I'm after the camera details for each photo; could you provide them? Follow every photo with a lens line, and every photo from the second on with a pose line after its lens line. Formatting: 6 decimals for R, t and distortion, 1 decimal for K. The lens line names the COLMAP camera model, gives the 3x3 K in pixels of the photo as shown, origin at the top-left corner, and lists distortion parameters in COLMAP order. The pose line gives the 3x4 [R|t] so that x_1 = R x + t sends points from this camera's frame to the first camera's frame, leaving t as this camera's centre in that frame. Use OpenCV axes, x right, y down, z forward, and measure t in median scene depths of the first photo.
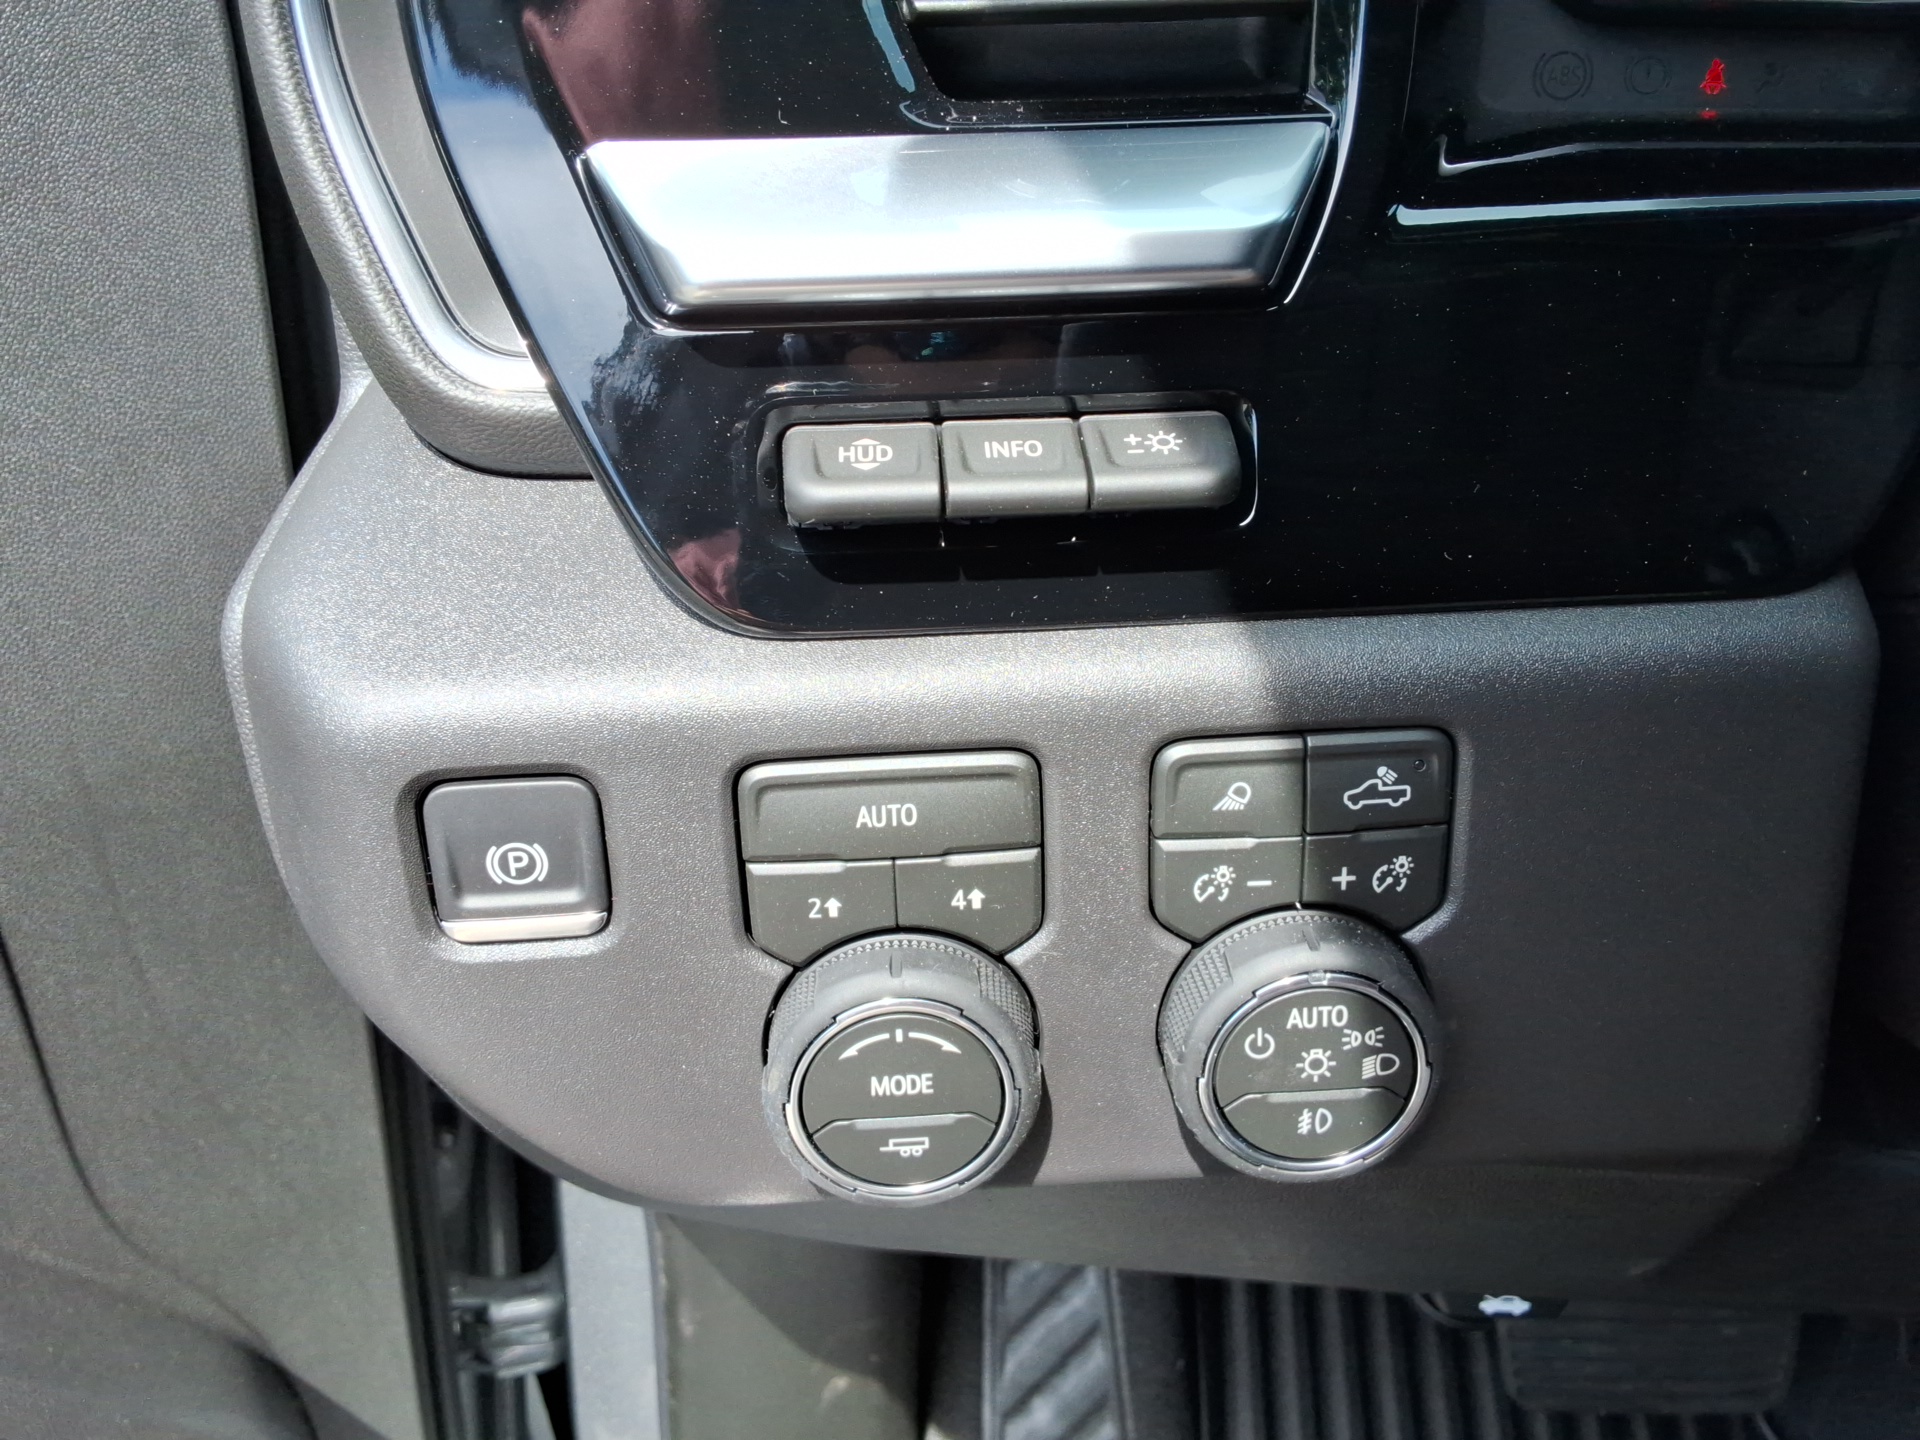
lens RADIAL K [[1588.8, 0, 972.9], [0, 1588.8, 697.2], [0, 0, 1]] dist [0.133836, -0.250816]
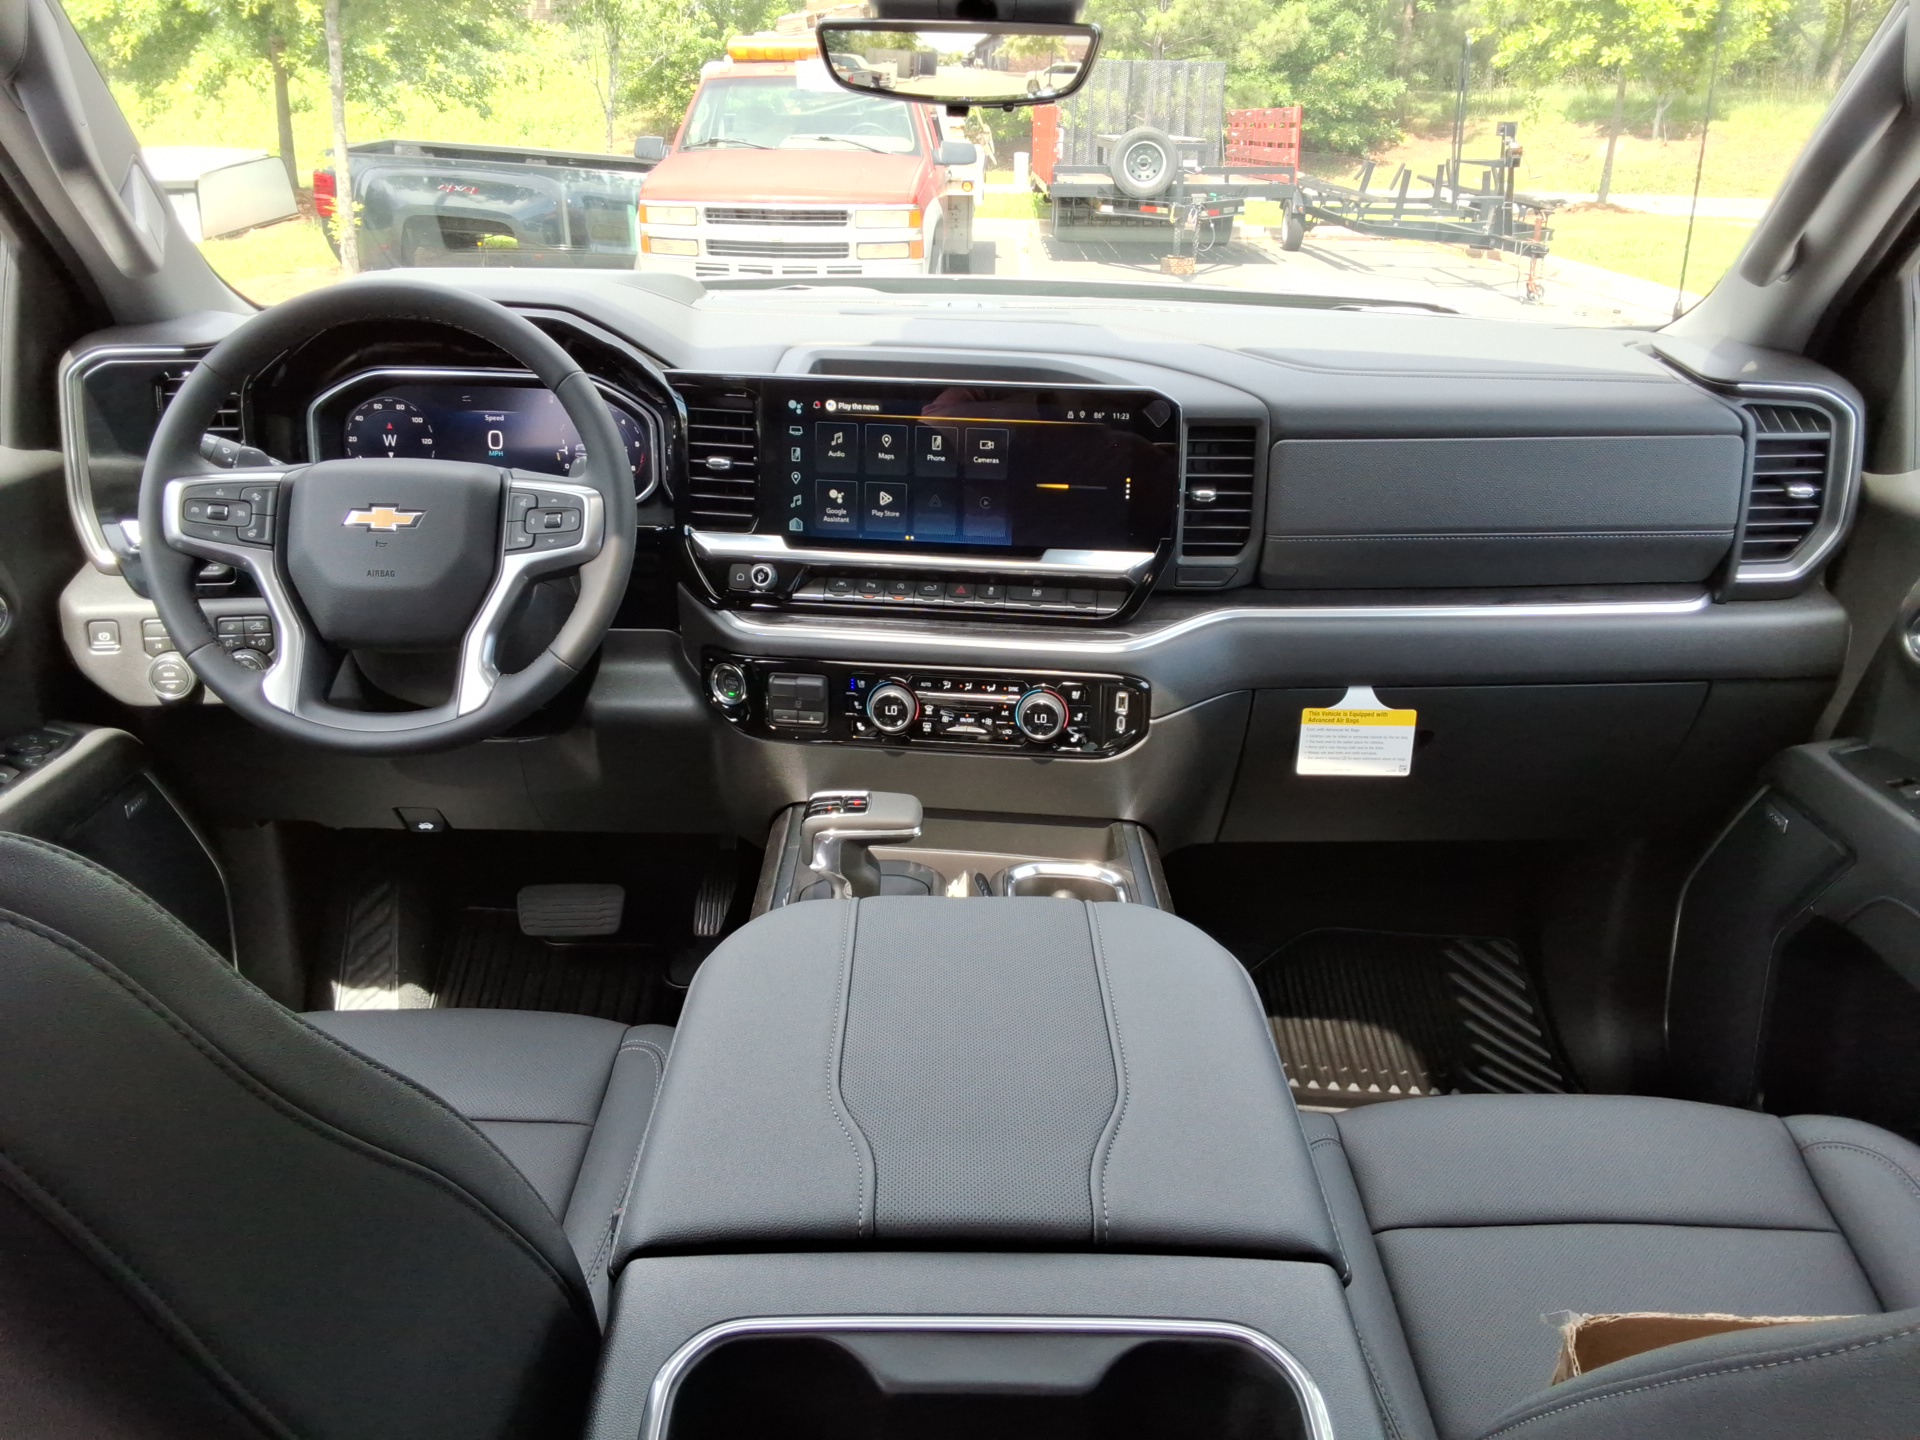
lens RADIAL K [[1560.2, 0, 969.9], [0, 1560.2, 698.3], [0, 0, 1]] dist [0.149754, -0.260545]
pose [[0.995529, 0.005338, 0.094302, 2.347618], [0.007934, 0.990148, -0.139801, 1.178754], [-0.094119, 0.139924, 0.985679, -5.079144]]
